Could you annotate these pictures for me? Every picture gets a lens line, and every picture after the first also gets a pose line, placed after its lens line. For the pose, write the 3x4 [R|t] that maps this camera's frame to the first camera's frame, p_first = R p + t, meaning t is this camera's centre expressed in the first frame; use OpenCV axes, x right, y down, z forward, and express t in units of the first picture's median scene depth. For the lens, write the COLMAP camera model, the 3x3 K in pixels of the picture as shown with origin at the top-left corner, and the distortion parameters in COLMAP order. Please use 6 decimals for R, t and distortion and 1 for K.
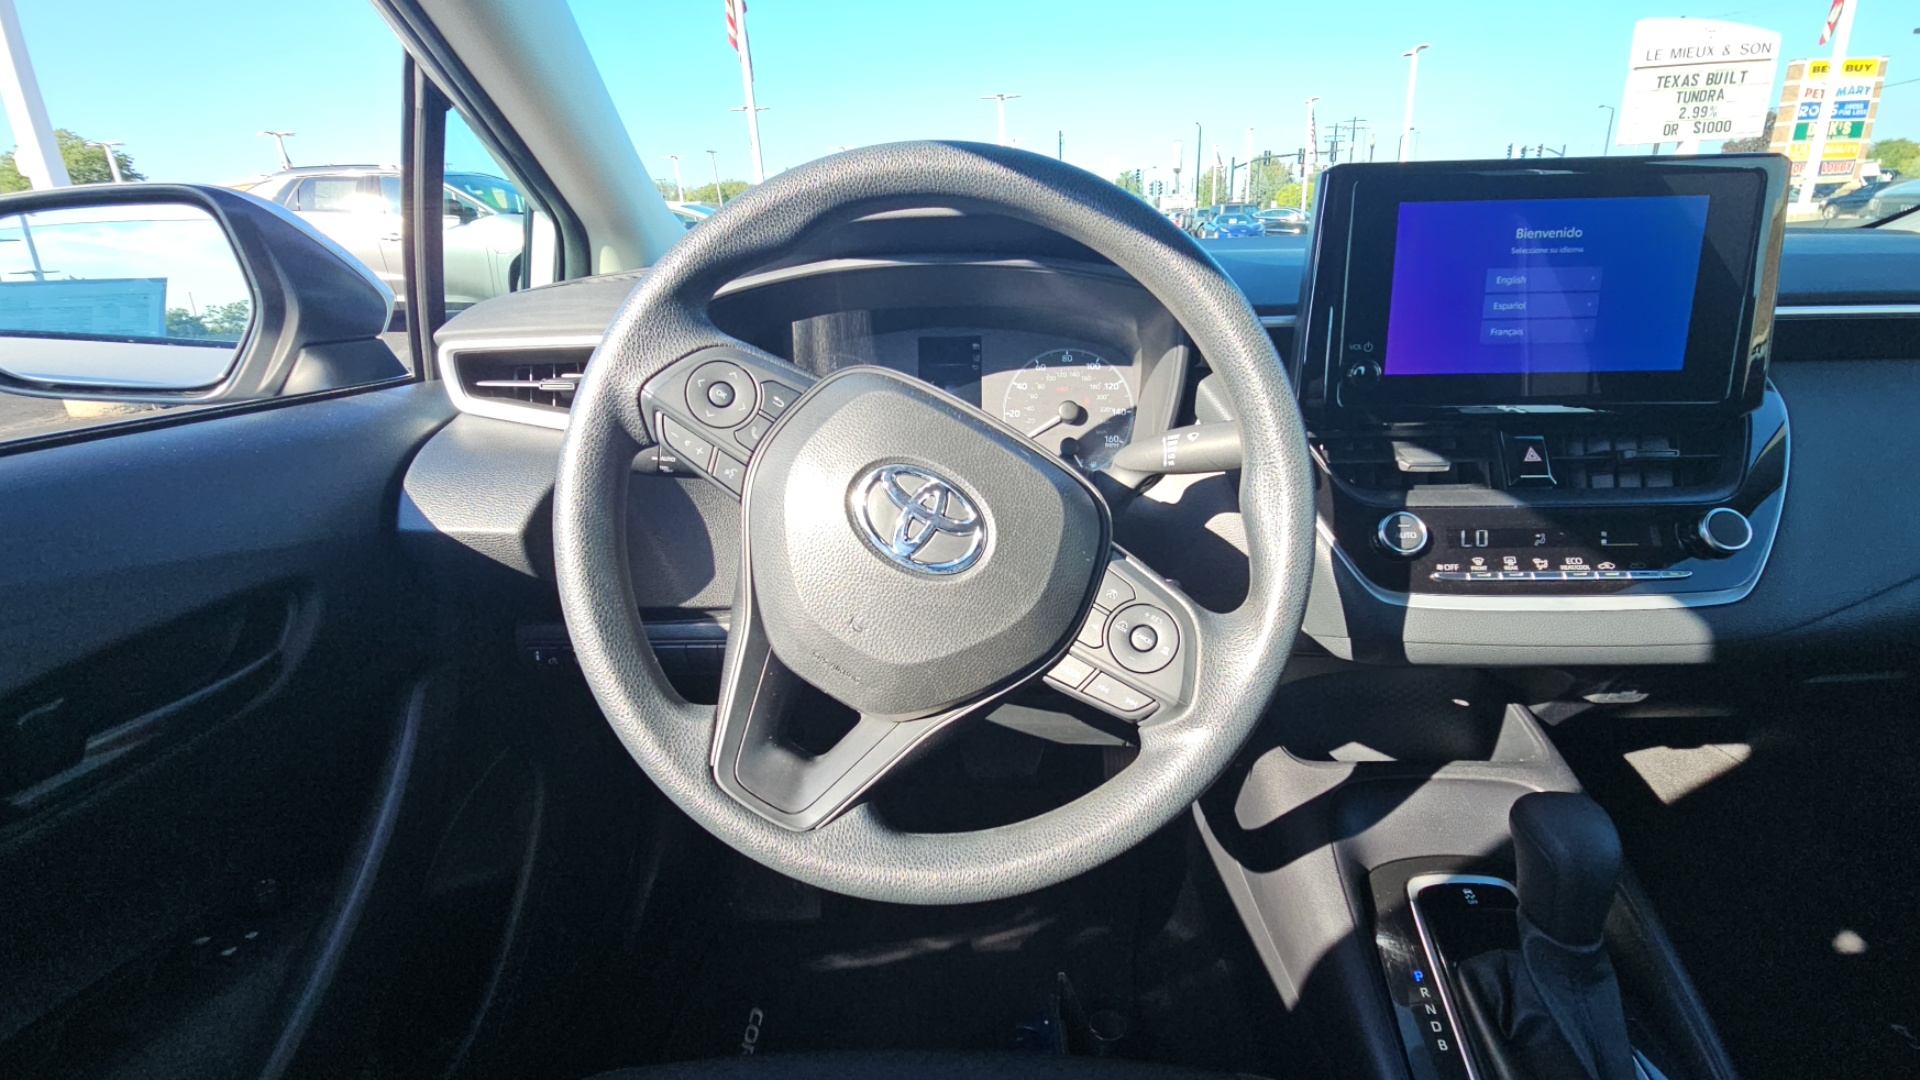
lens RADIAL K [[865.3, 0, 979.4], [0, 865.3, 541.5], [0, 0, 1]] dist [0.007617, -0.006660]
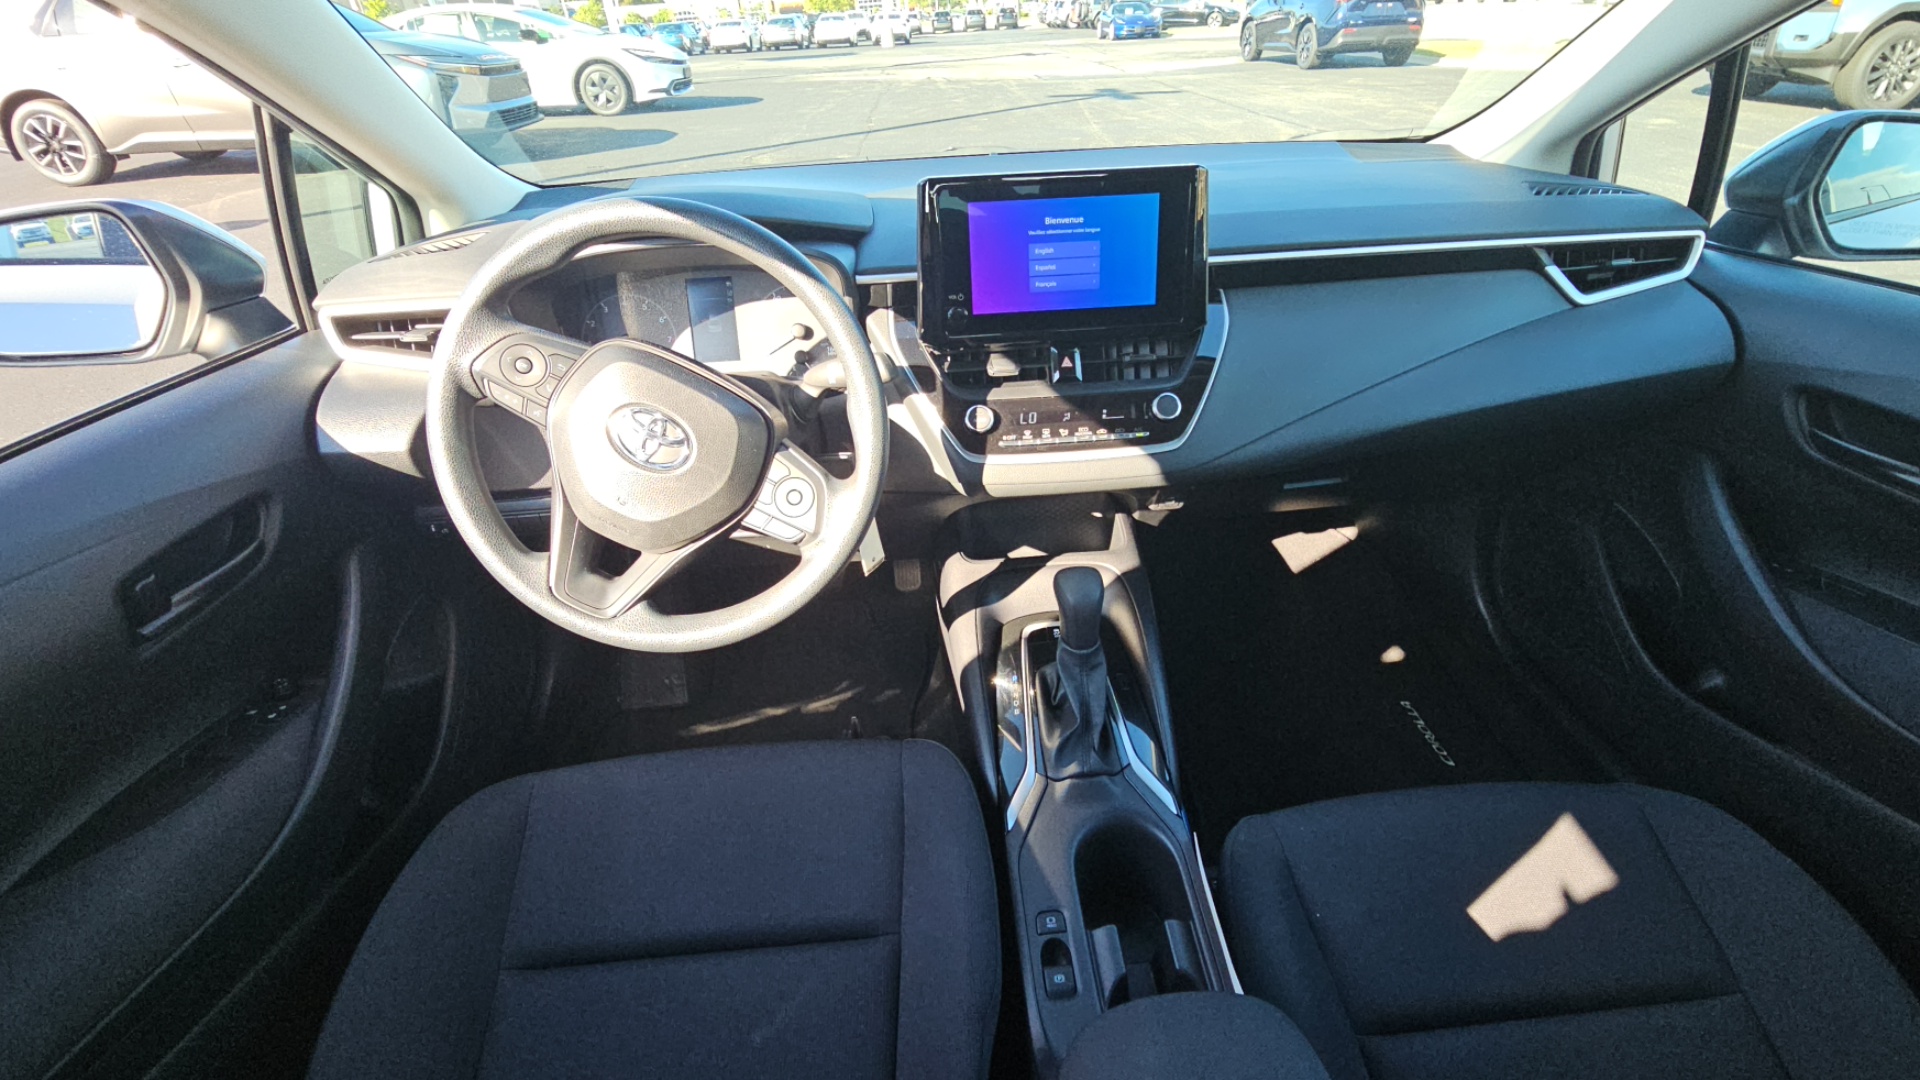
lens RADIAL K [[865.3, 0, 979.4], [0, 865.3, 541.5], [0, 0, 1]] dist [0.007617, -0.006660]
pose [[0.993253, -0.071053, 0.091651, 0.316020], [0.051789, 0.978906, 0.197640, -0.102781], [-0.103760, -0.191560, 0.975981, -0.617885]]
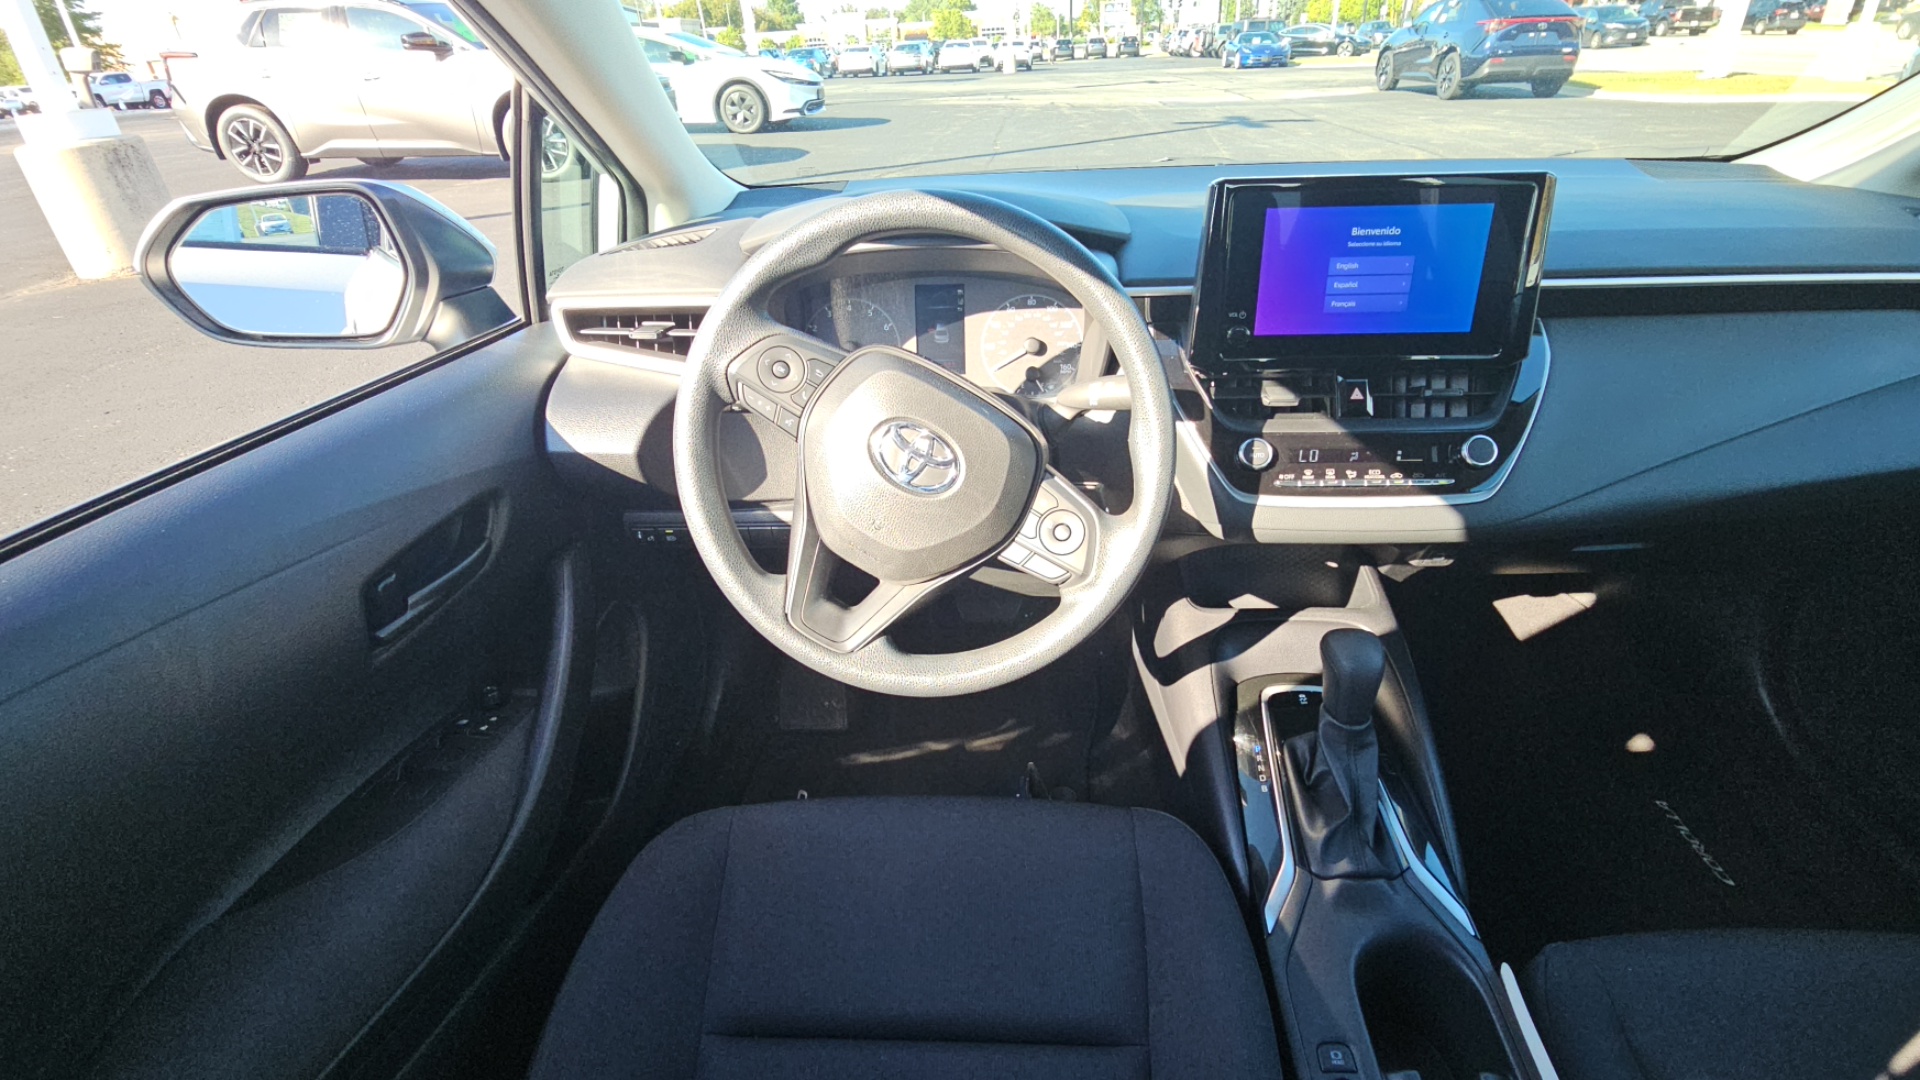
lens RADIAL K [[865.3, 0, 979.4], [0, 865.3, 541.5], [0, 0, 1]] dist [0.007617, -0.006660]
pose [[0.999976, -0.003136, -0.006128, 0.041128], [0.004139, 0.985224, 0.171221, -0.110058], [0.005500, -0.171243, 0.985214, -0.422898]]
